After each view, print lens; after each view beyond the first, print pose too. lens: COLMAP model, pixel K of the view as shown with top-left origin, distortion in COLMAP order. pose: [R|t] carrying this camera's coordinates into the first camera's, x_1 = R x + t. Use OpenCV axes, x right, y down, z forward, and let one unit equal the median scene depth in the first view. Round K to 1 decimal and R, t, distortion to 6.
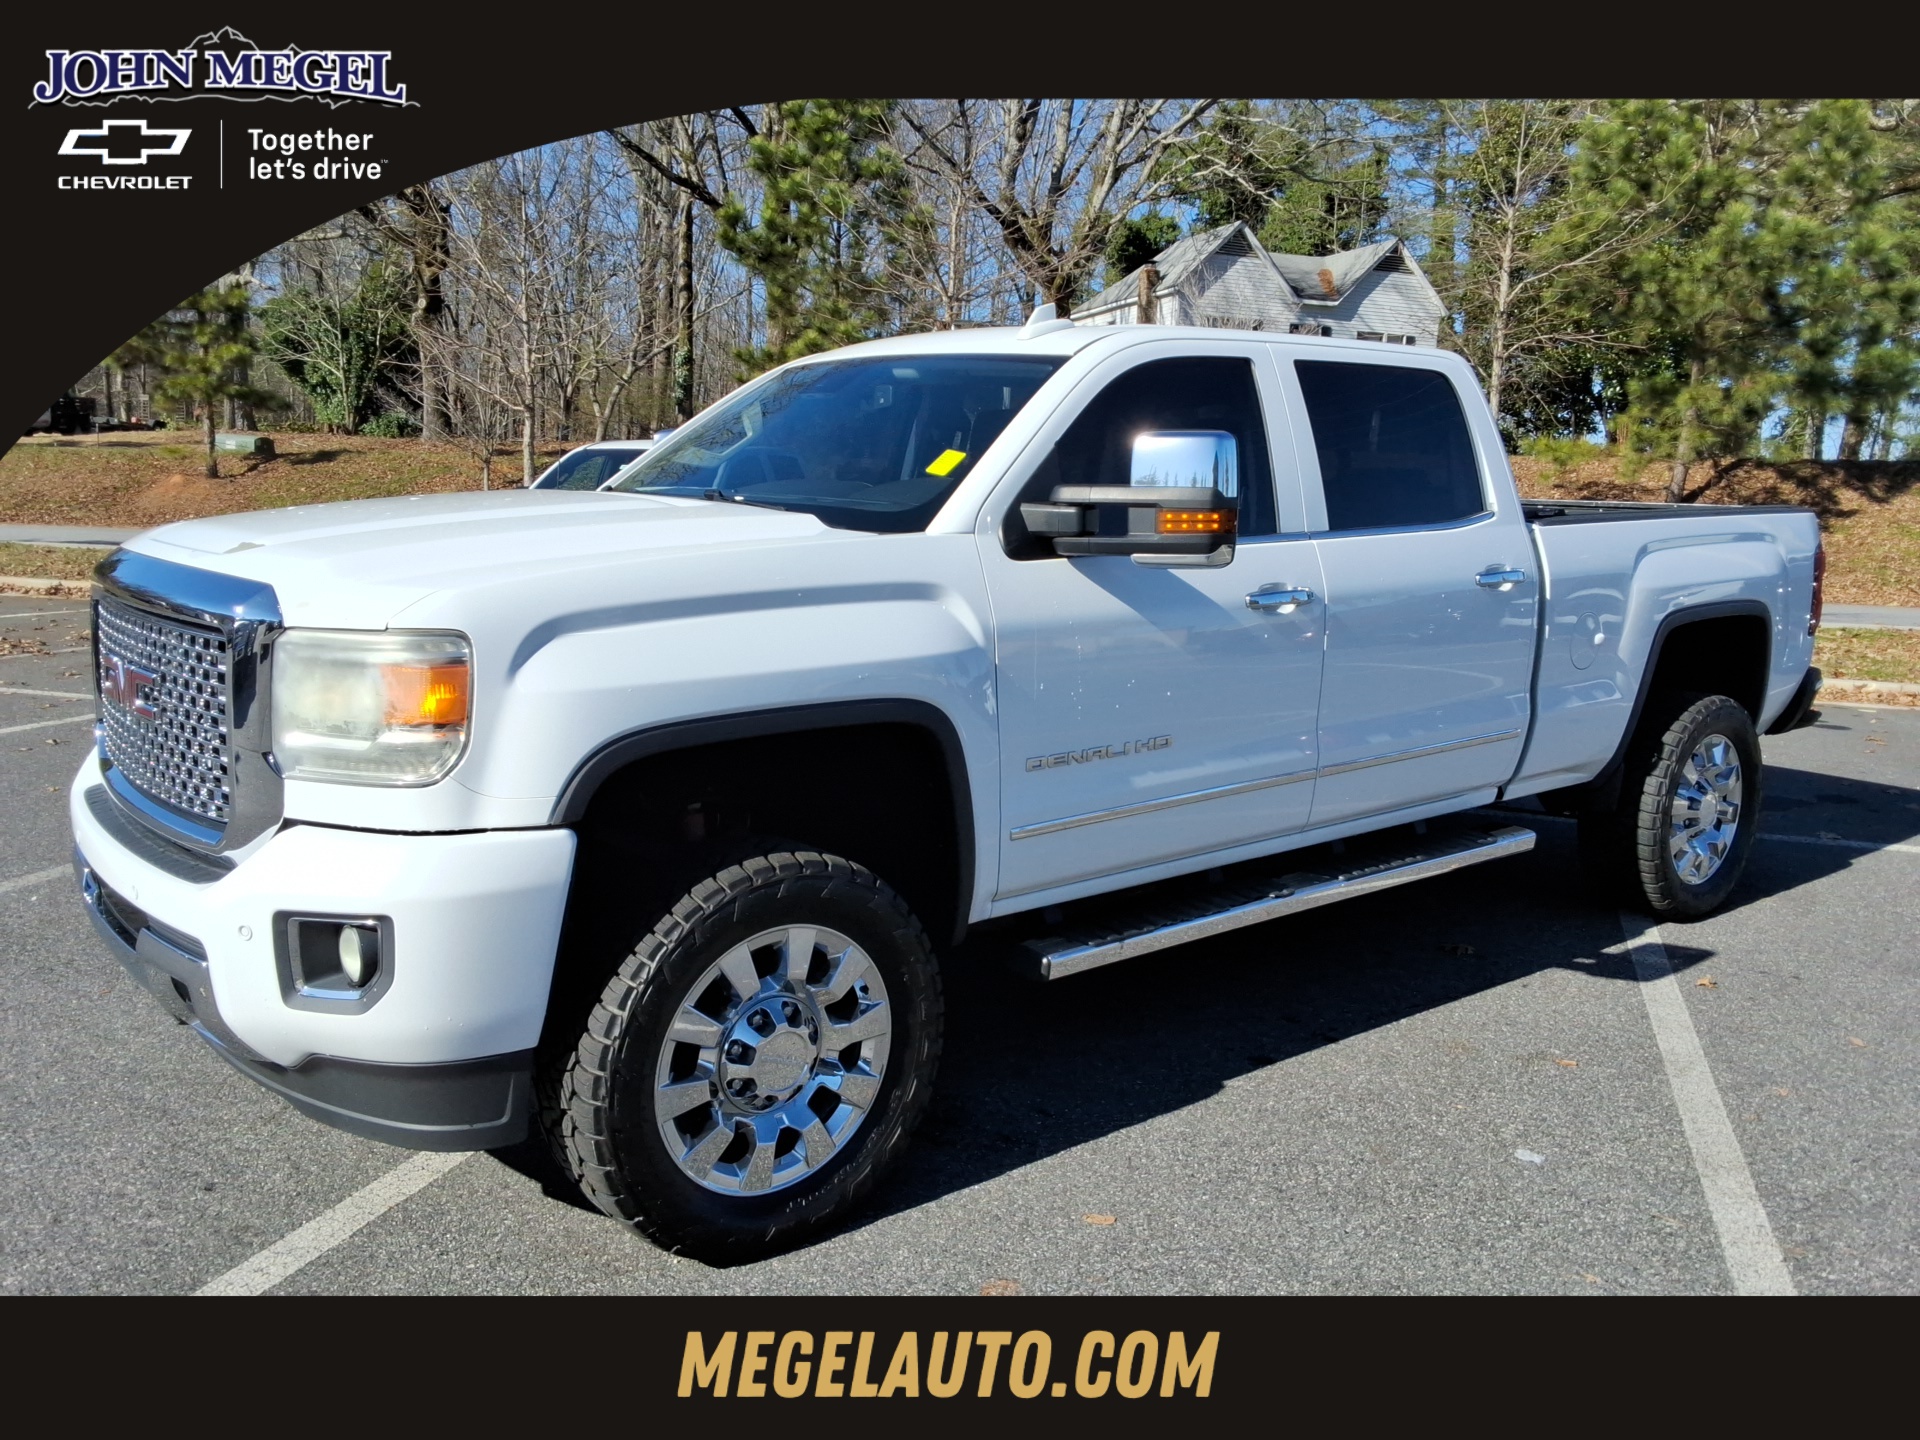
lens RADIAL K [[1533.2, 0, 970.6], [0, 1533.2, 723.1], [0, 0, 1]] dist [0.097007, -0.136791]
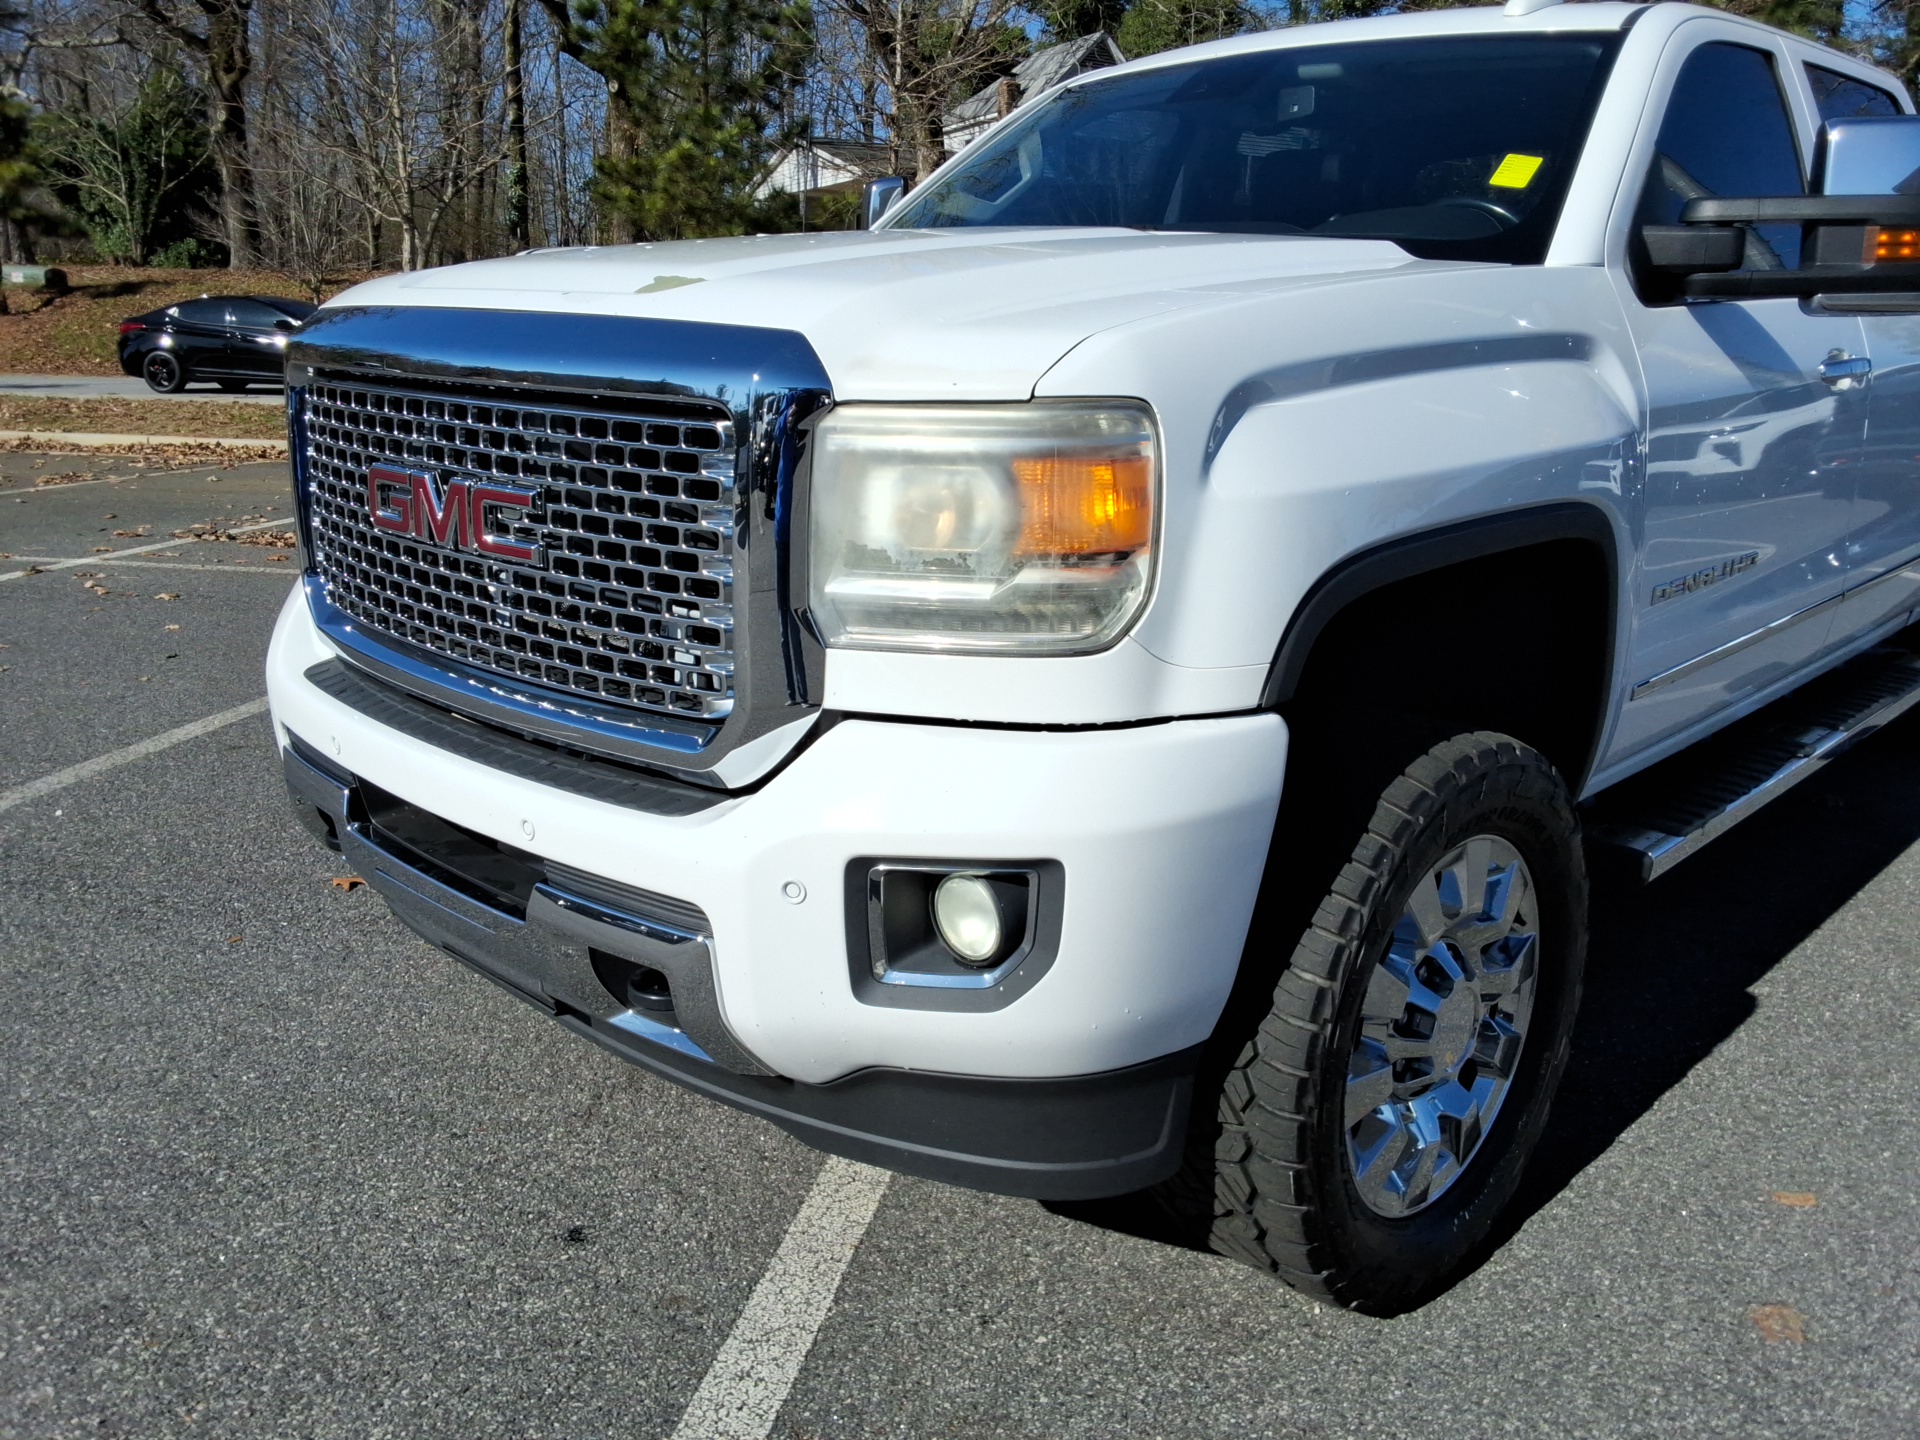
lens RADIAL K [[1533.2, 0, 972.0], [0, 1533.2, 727.5], [0, 0, 1]] dist [0.097007, -0.136791]
pose [[0.993977, -0.037912, 0.102825, -0.362703], [0.027056, 0.994106, 0.104986, 0.003420], [-0.106199, -0.101571, 0.989144, 0.303283]]
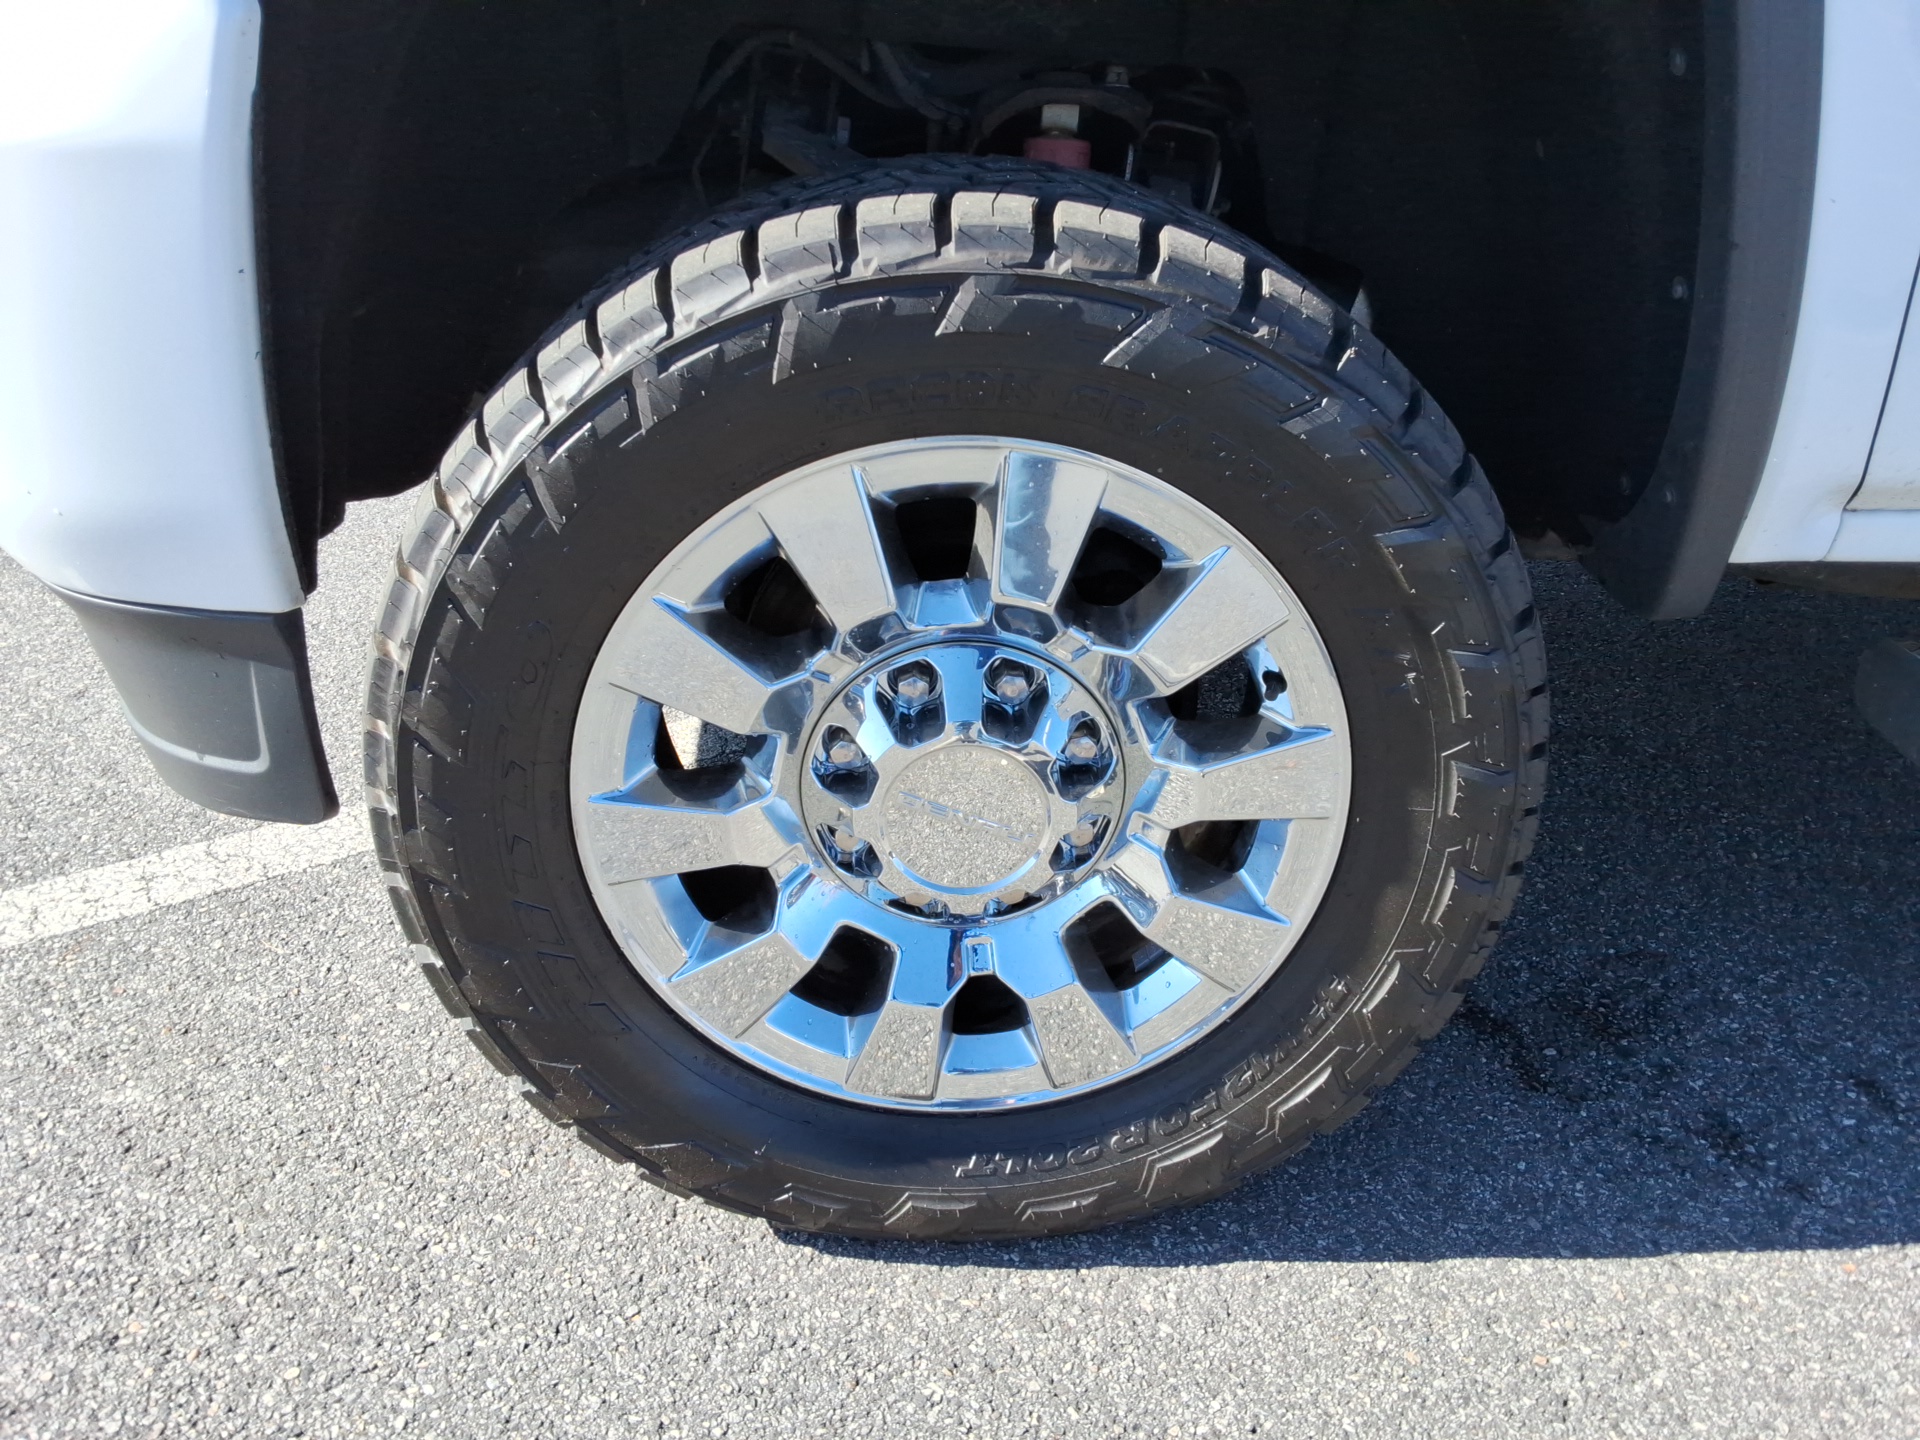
lens RADIAL K [[1533.2, 0, 965.4], [0, 1533.2, 719.2], [0, 0, 1]] dist [0.097007, -0.136791]
pose [[0.790322, 0.272644, -0.548686, 0.059485], [-0.104895, 0.942522, 0.317253, 0.075993], [0.603646, -0.193177, 0.773495, 0.652239]]
